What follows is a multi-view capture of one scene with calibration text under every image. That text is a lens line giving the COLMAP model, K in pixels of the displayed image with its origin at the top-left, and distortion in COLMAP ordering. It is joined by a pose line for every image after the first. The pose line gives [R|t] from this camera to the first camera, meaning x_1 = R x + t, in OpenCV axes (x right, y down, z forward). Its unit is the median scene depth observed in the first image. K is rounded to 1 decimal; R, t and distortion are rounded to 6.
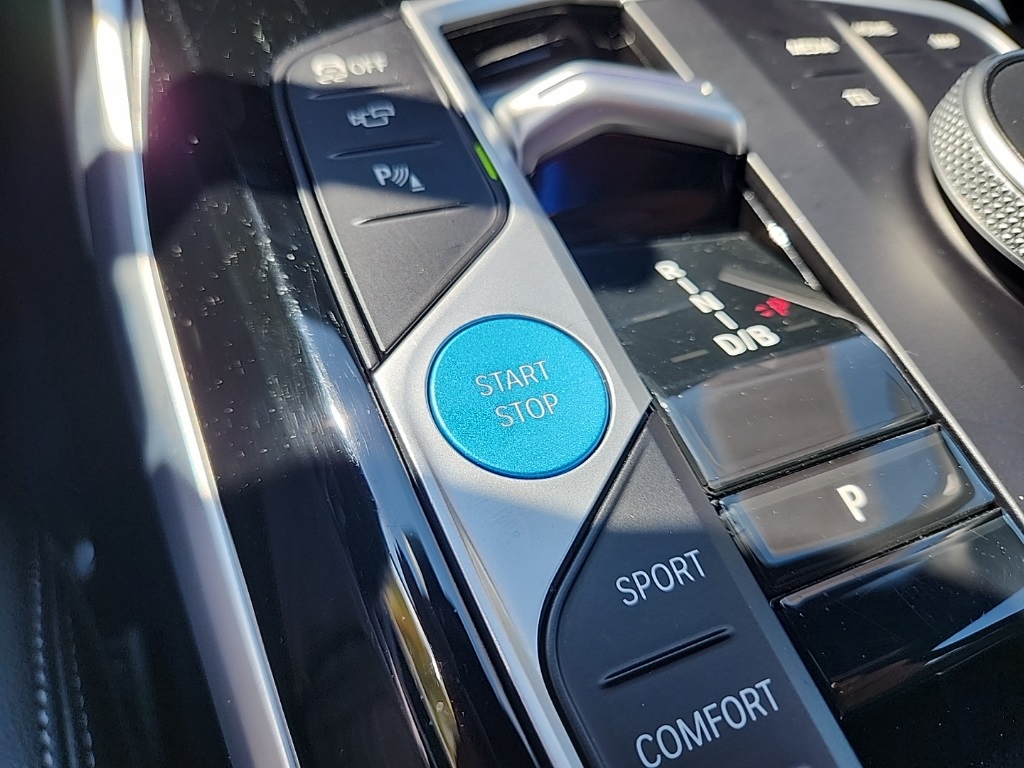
lens RADIAL K [[688.8, 0, 515.0], [0, 688.8, 387.6], [0, 0, 1]] dist [-0.028357, 0.001290]
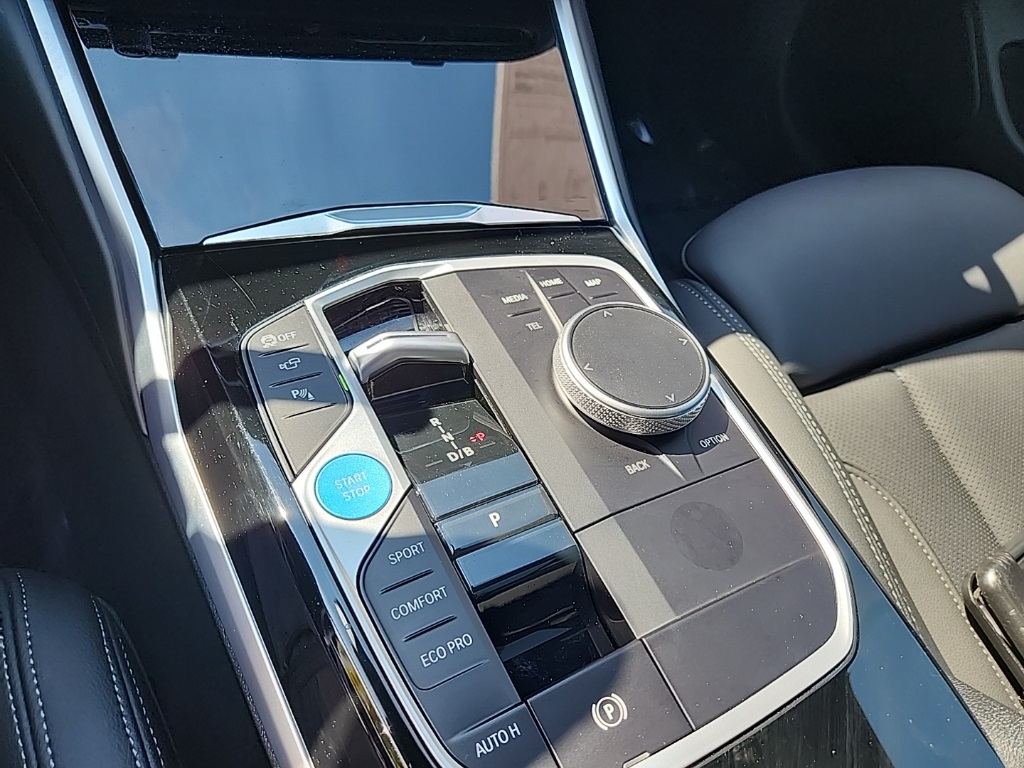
lens RADIAL K [[689.7, 0, 517.2], [0, 689.7, 382.1], [0, 0, 1]] dist [0.079856, -0.071040]
pose [[0.994504, -0.068526, 0.079156, 0.357123], [0.077732, 0.989753, -0.119775, -0.015324], [-0.070137, 0.125270, 0.989640, -1.328105]]
